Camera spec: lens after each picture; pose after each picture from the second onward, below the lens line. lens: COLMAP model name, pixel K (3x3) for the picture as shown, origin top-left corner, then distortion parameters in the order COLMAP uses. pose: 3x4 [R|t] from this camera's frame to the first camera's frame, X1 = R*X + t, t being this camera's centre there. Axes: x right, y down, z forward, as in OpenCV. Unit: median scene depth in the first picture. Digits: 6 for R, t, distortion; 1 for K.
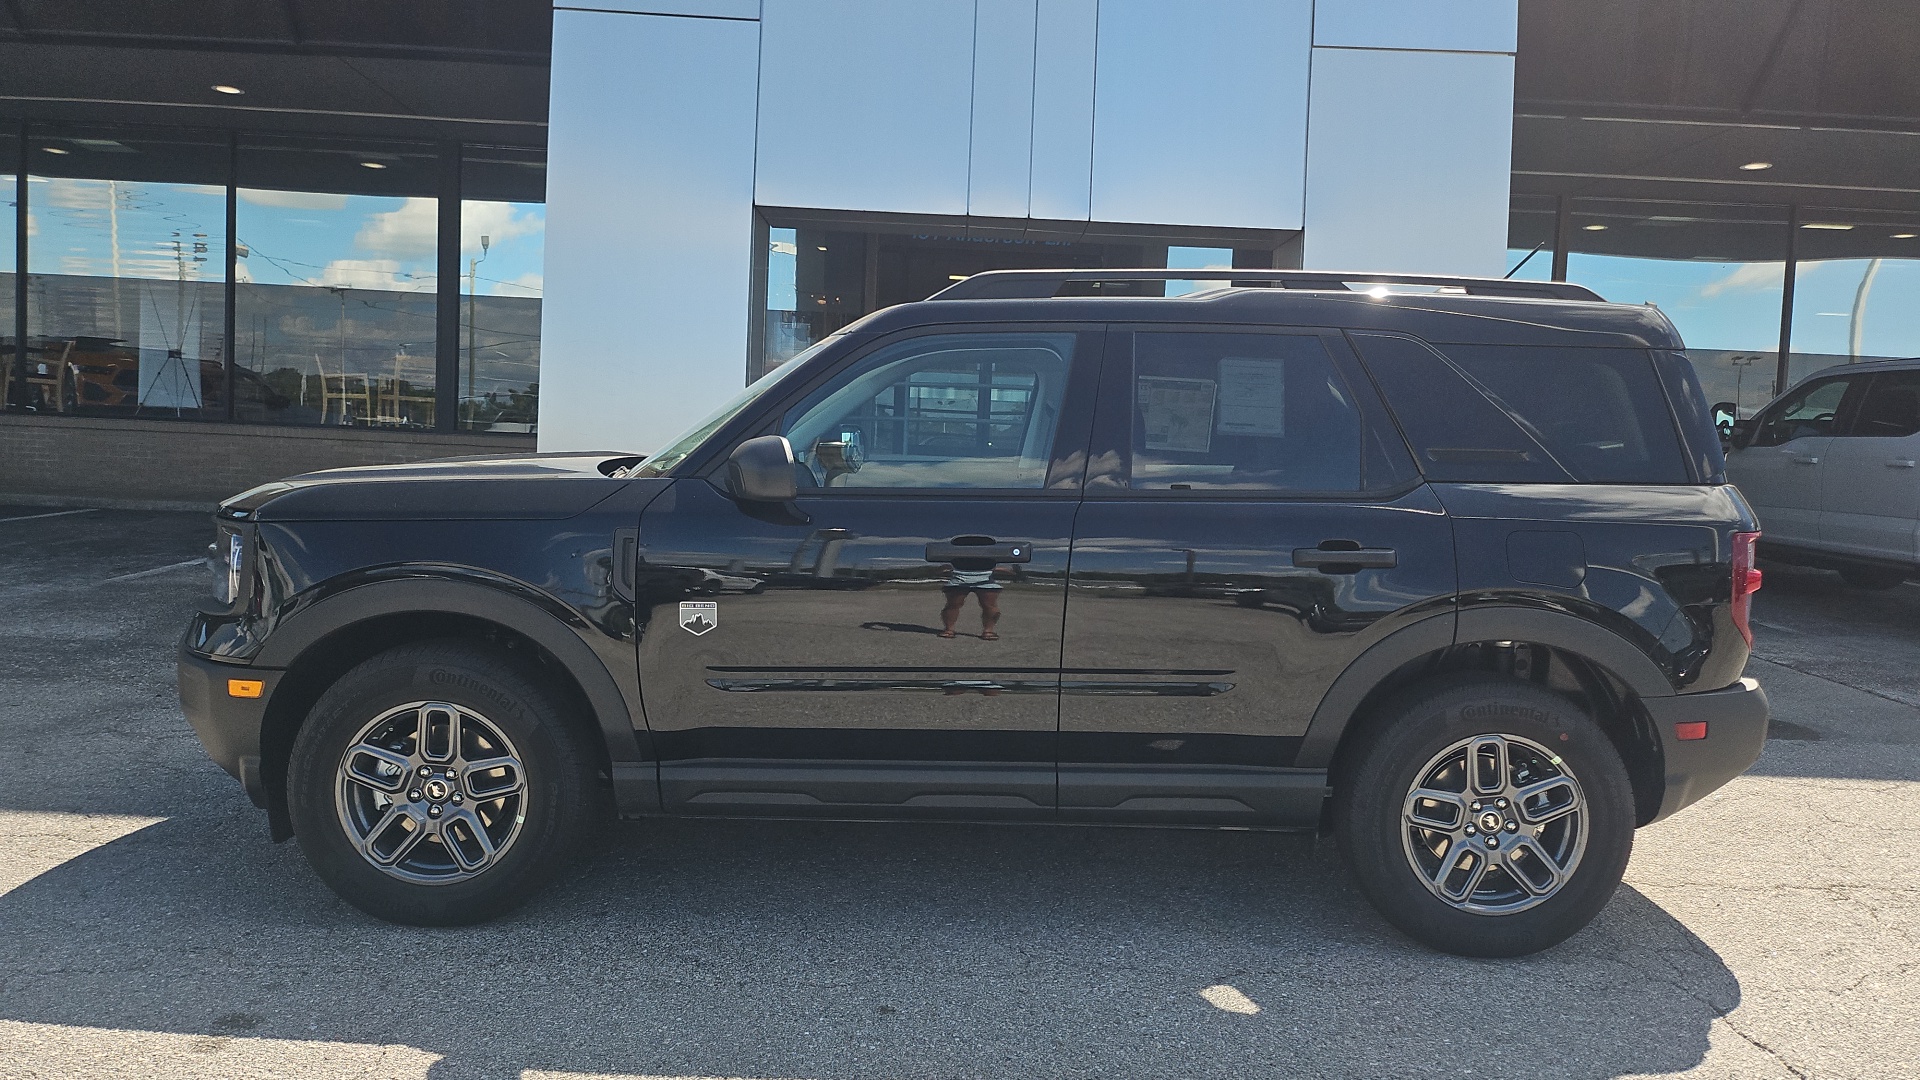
lens RADIAL K [[1357.3, 0, 964.5], [0, 1357.3, 544.1], [0, 0, 1]] dist [0.110395, -0.140919]
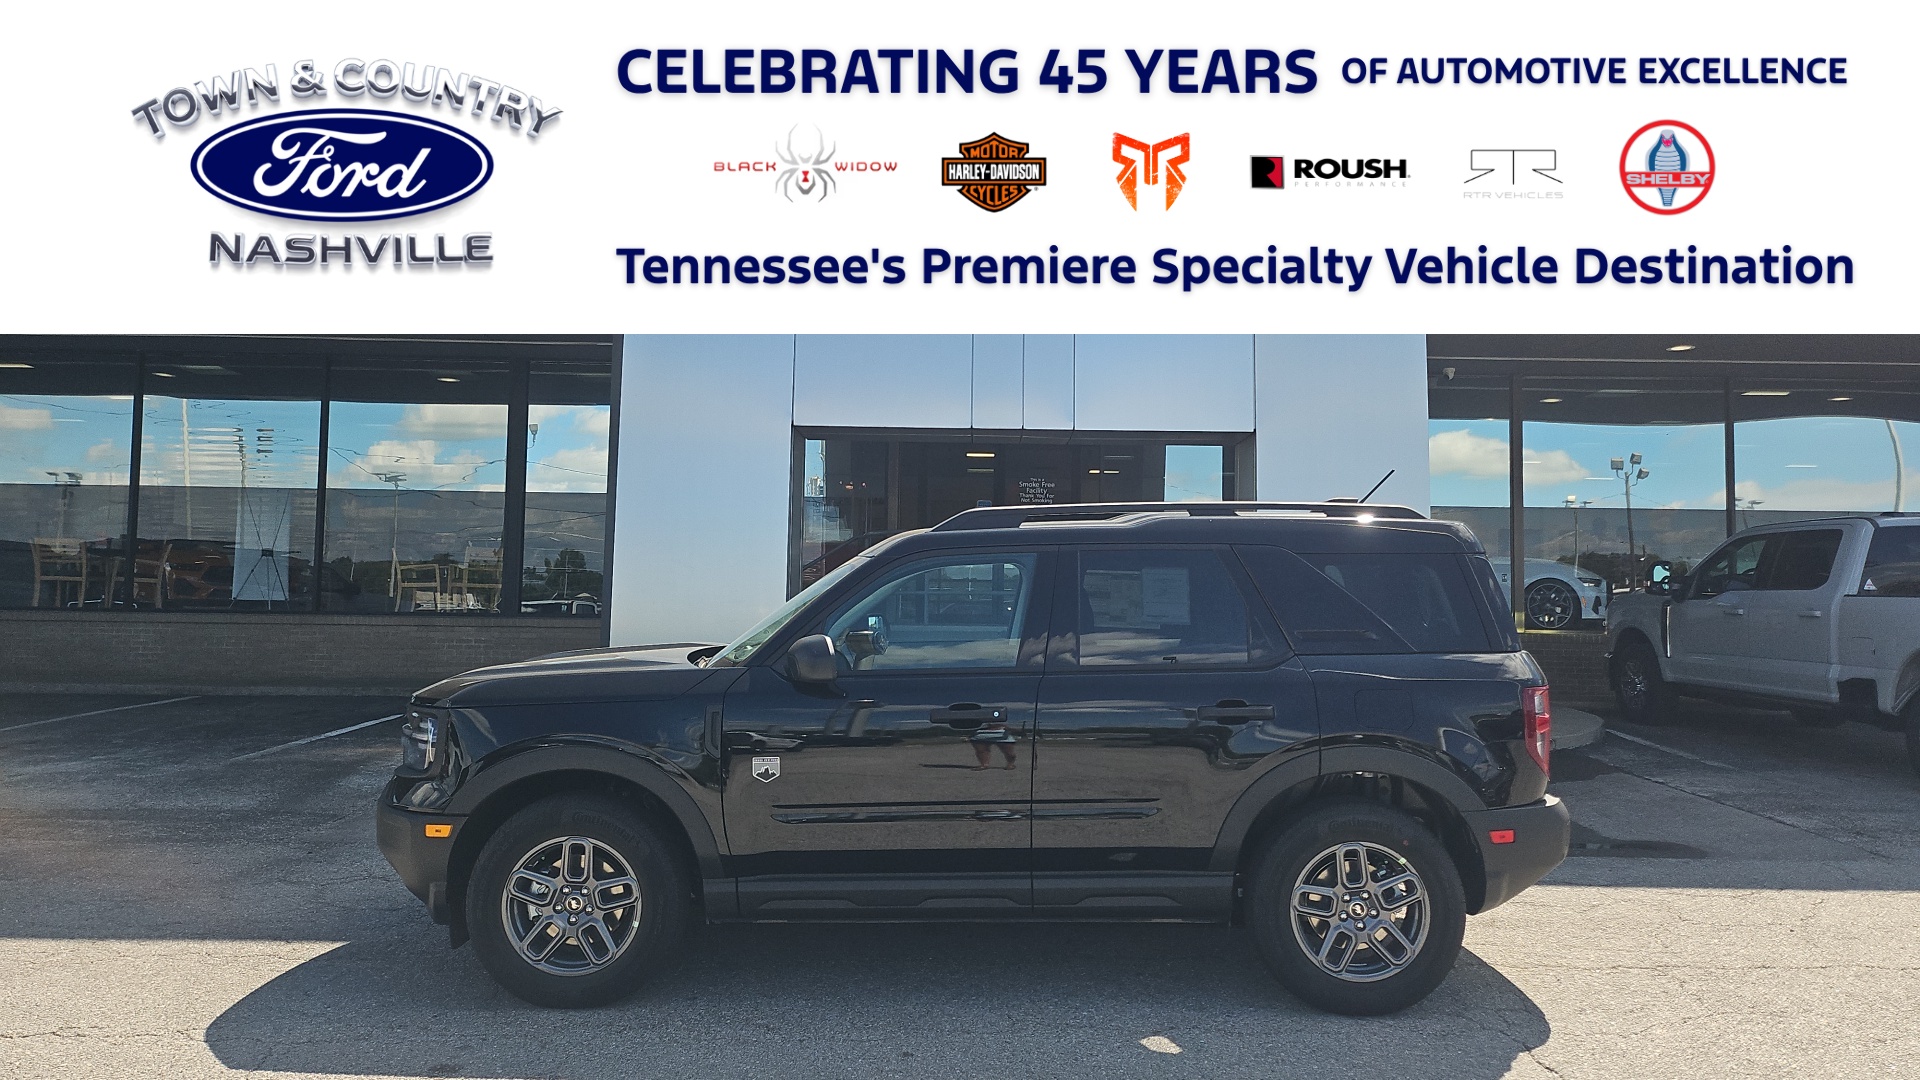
lens RADIAL K [[1357.3, 0, 964.5], [0, 1357.3, 544.1], [0, 0, 1]] dist [0.110395, -0.140919]
pose [[0.999408, -0.028588, -0.019131, 0.036307], [0.026187, 0.992933, -0.115751, -0.006019], [0.022305, 0.115182, 0.993094, -0.373192]]
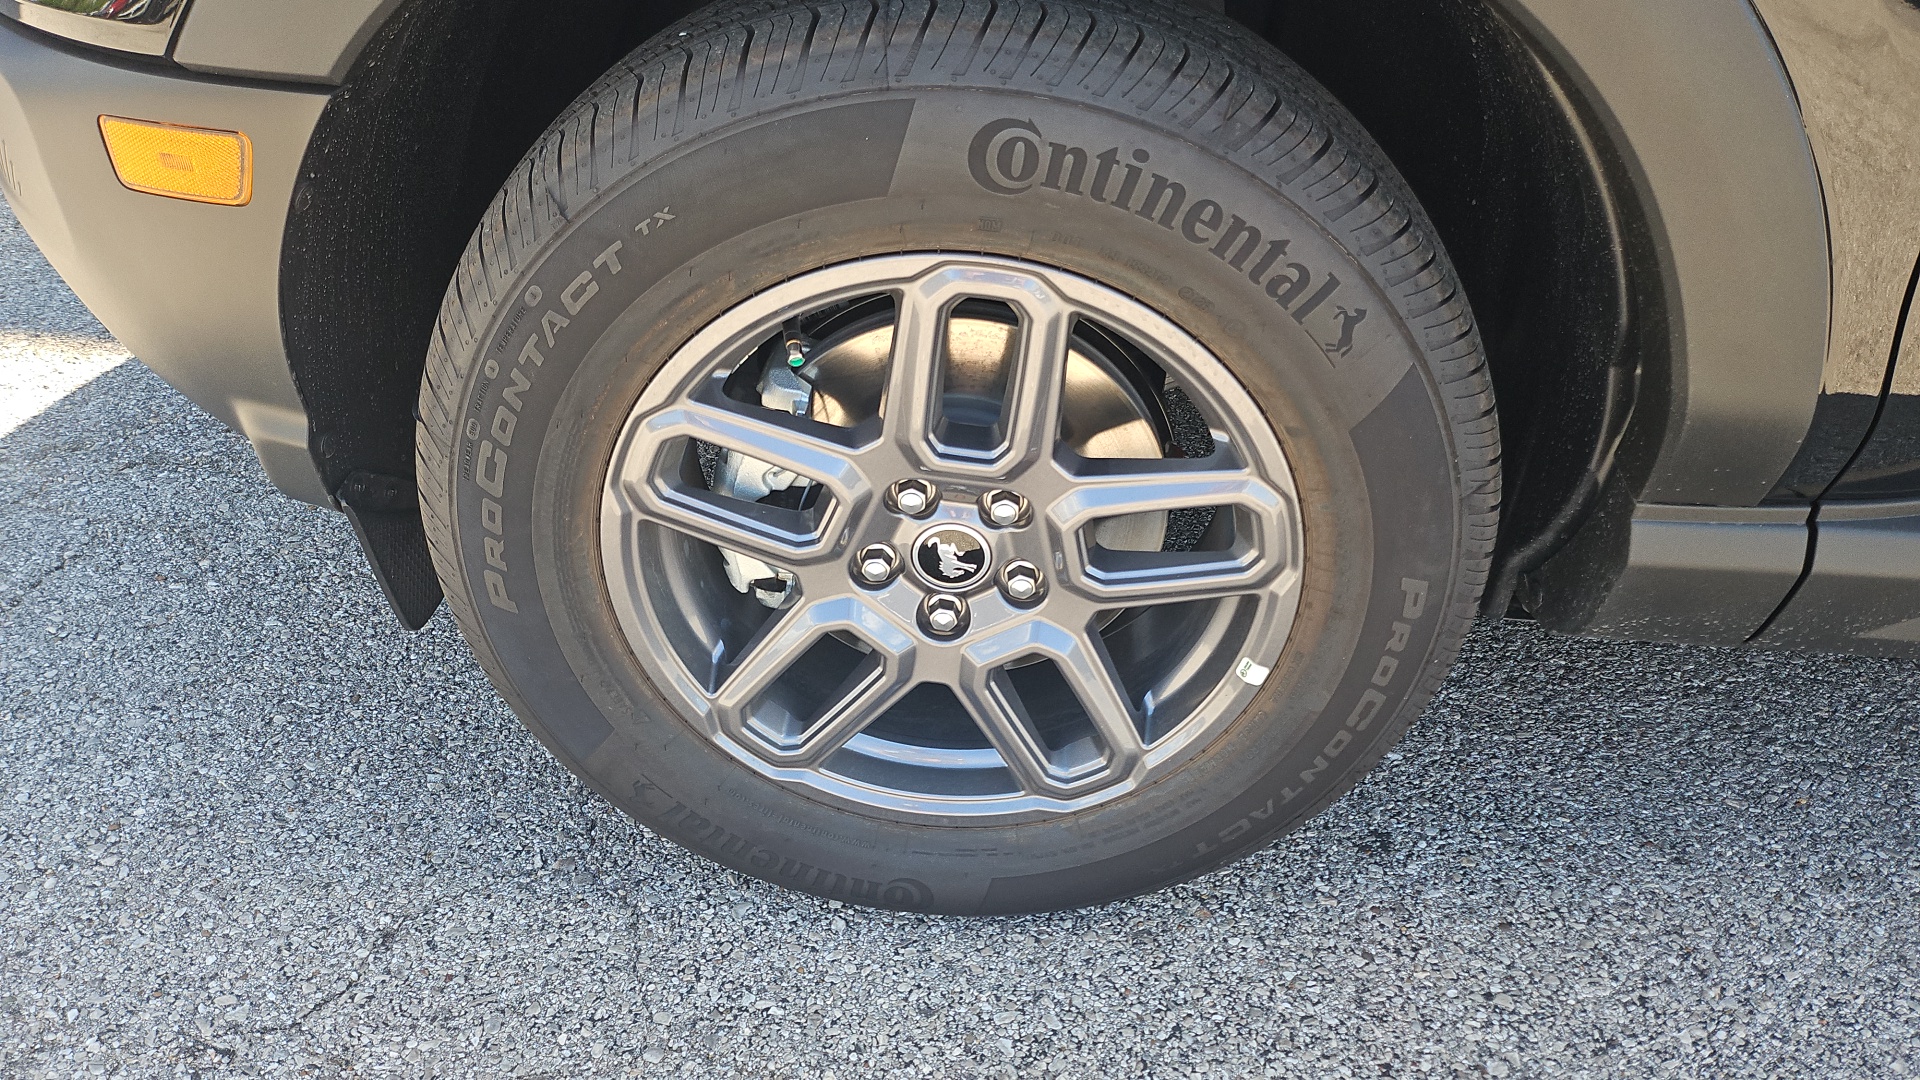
lens RADIAL K [[1357.3, 0, 964.5], [0, 1357.3, 544.1], [0, 0, 1]] dist [0.110395, -0.140919]
pose [[0.998041, 0.046935, -0.041375, -0.365995], [-0.020642, 0.871246, 0.490413, 0.042228], [0.059065, -0.488598, 0.870507, 0.757018]]
